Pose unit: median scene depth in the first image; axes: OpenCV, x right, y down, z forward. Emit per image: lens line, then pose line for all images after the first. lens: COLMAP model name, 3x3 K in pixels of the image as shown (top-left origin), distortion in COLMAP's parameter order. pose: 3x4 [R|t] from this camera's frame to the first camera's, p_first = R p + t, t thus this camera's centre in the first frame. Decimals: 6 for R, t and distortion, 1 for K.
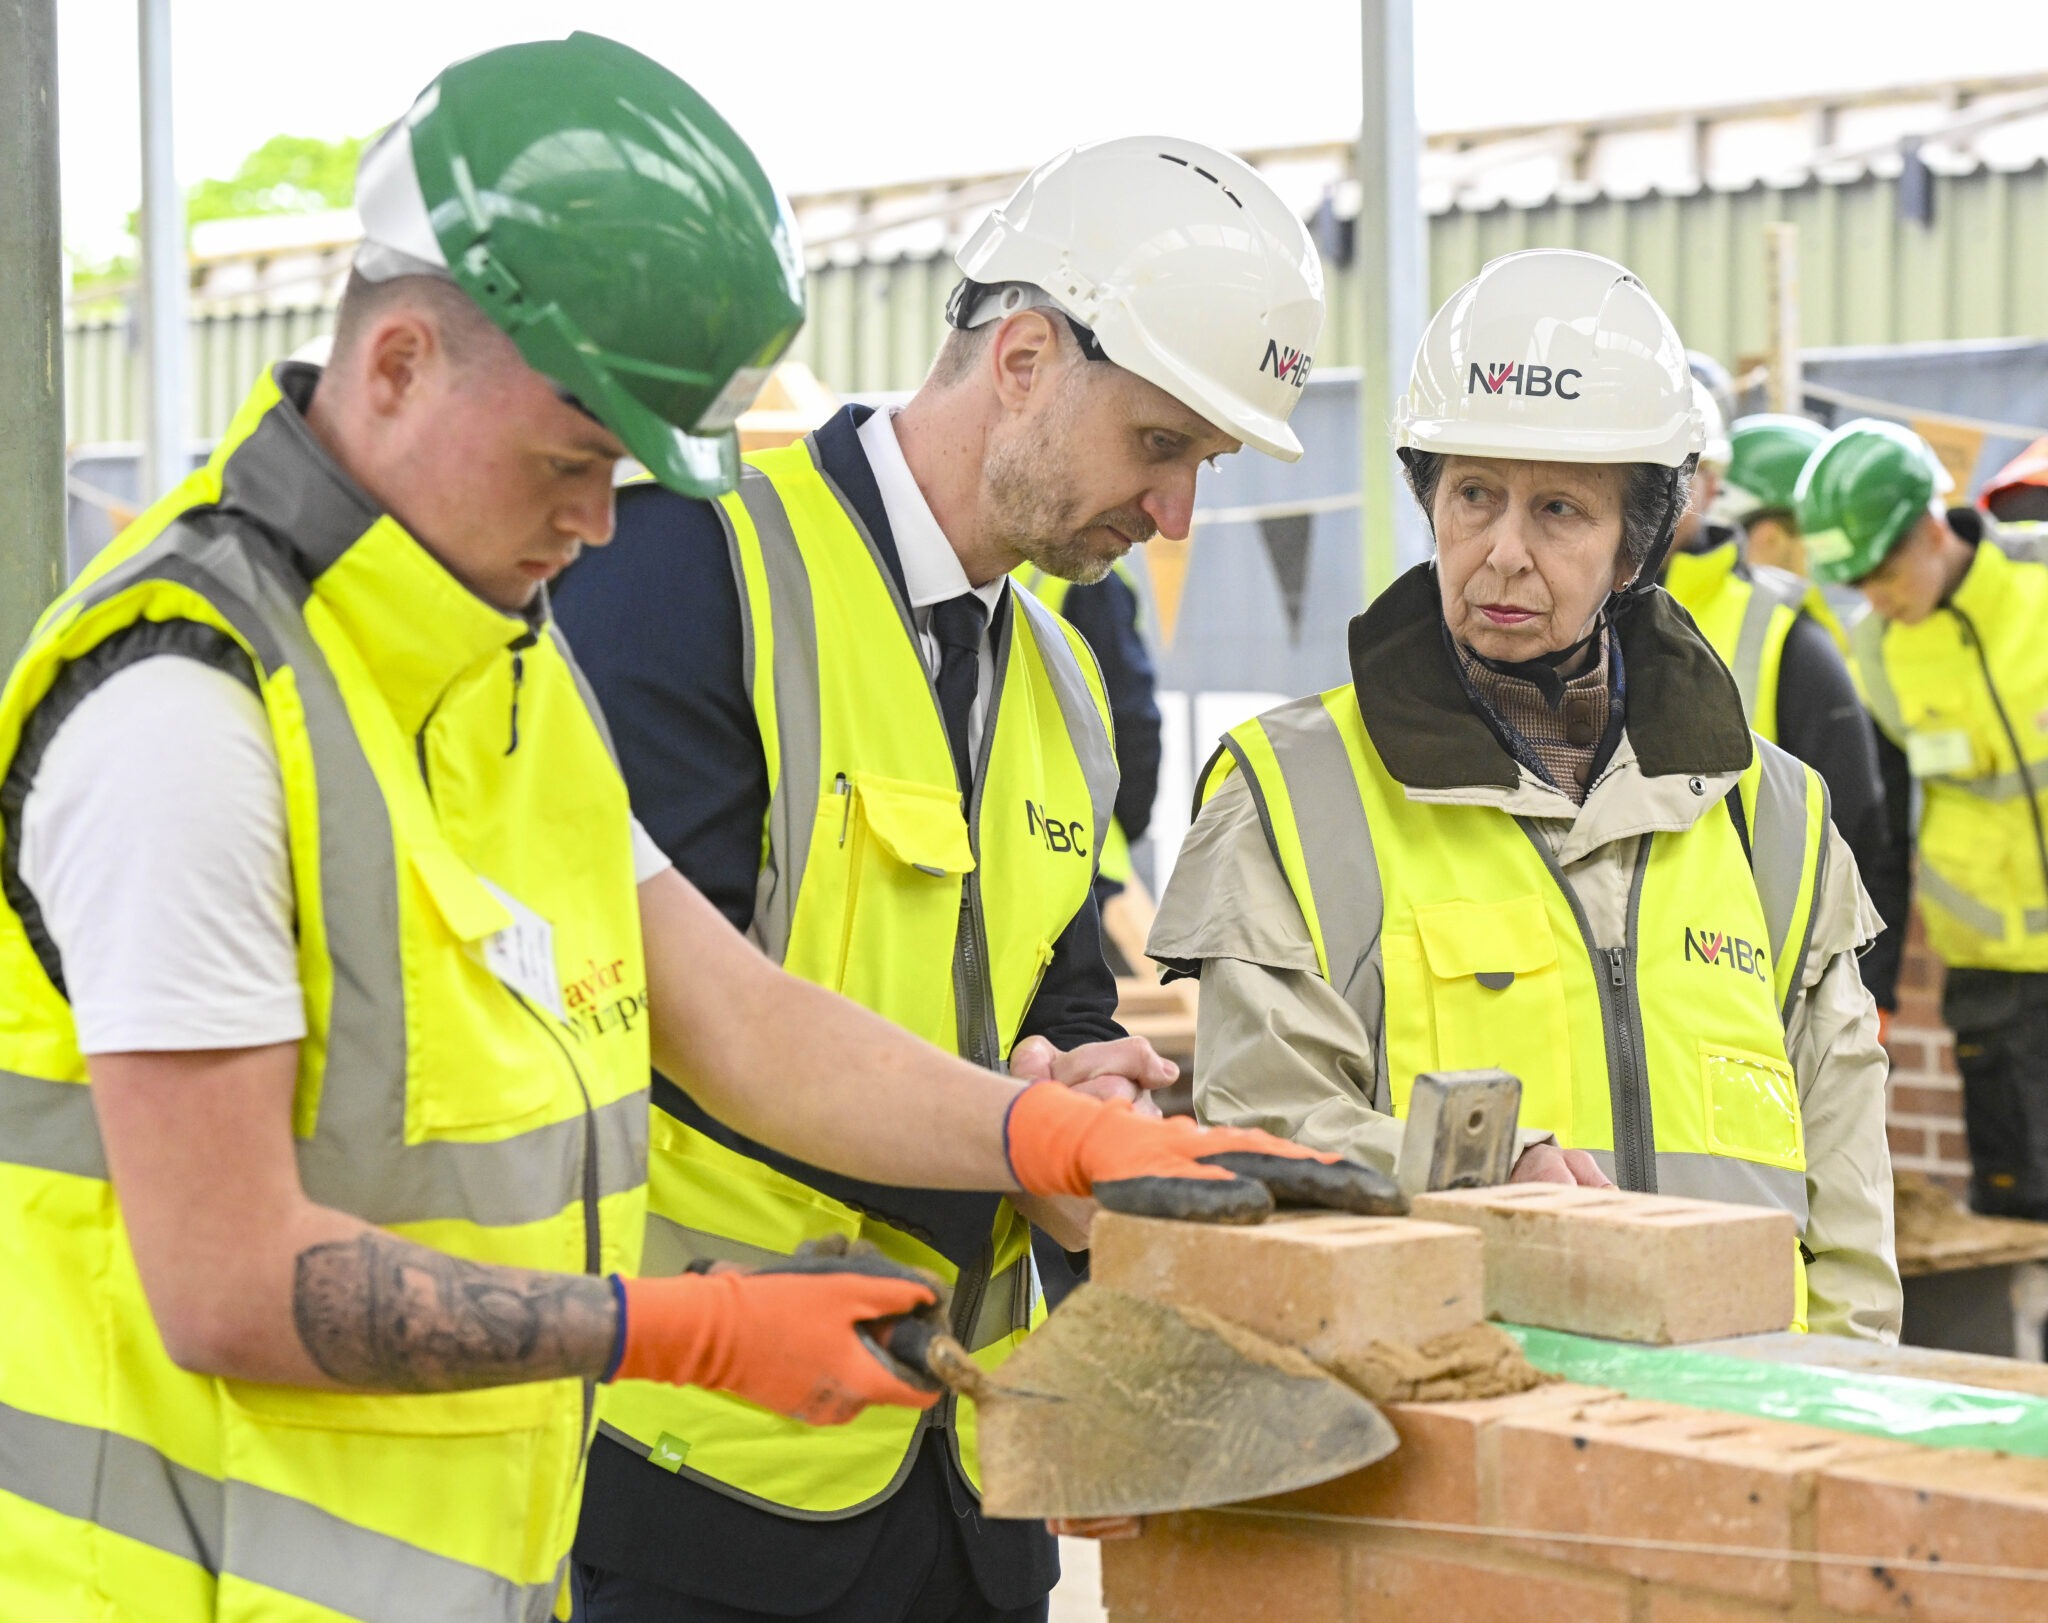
lens RADIAL K [[5104.5, 0, 1022.9], [0, 5104.5, 800.4], [0, 0, 1]] dist [0.349044, 0.000000]
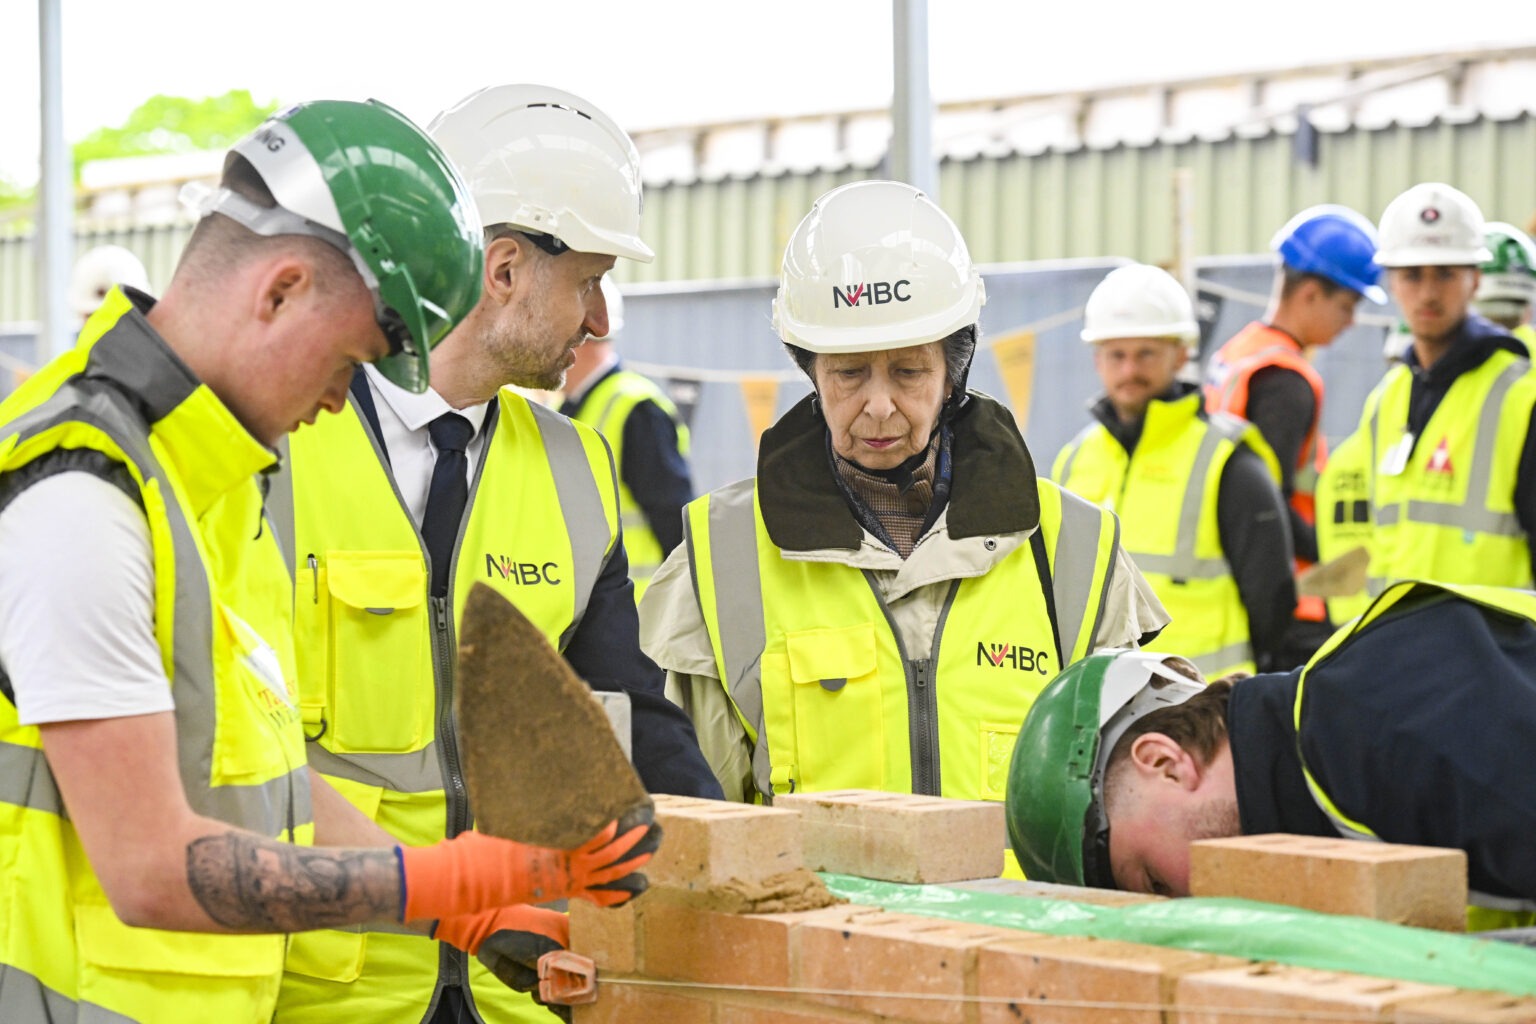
lens RADIAL K [[4471.1, 0, 770.8], [0, 4471.1, 512.6], [0, 0, 1]] dist [0.645420, 0.000000]
pose [[0.999564, 0.000699, -0.029517, 0.118049], [-0.001371, 0.999740, -0.022755, 0.020009], [0.029494, 0.022785, 0.999305, -0.426107]]
